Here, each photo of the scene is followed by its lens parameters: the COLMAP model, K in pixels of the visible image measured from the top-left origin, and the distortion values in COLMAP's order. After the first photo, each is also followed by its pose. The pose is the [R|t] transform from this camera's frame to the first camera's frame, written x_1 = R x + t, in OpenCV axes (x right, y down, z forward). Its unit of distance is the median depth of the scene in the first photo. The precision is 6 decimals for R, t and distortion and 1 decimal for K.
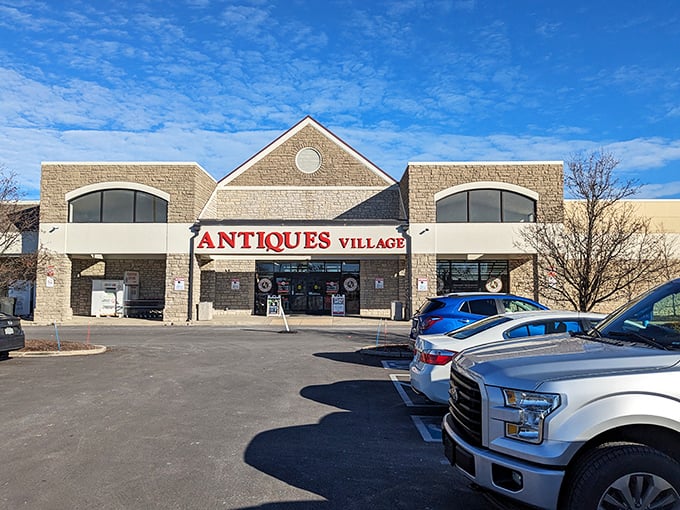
lens RADIAL K [[494.2, 0, 341.0], [0, 494.2, 254.0], [0, 0, 1]] dist [0.036111, 0.043971]
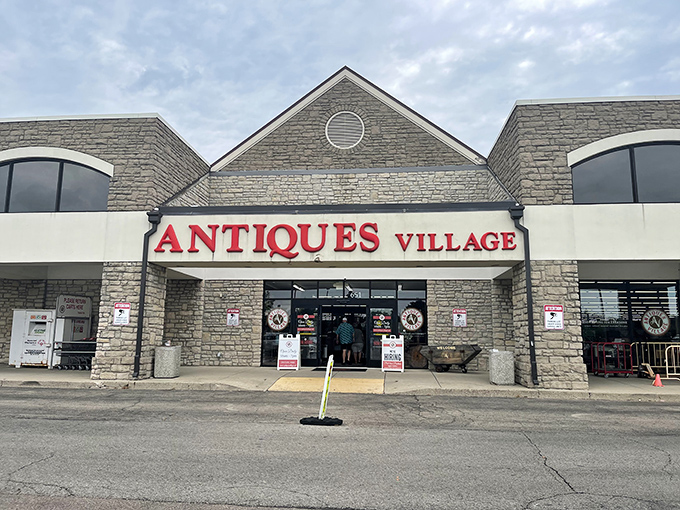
lens RADIAL K [[494.2, 0, 340.0], [0, 494.2, 258.8], [0, 0, 1]] dist [0.036111, 0.043971]
pose [[0.996335, -0.002610, -0.085502, -0.019070], [-0.003806, 0.997192, -0.074790, 0.038660], [0.085457, 0.074841, 0.993527, 0.432776]]
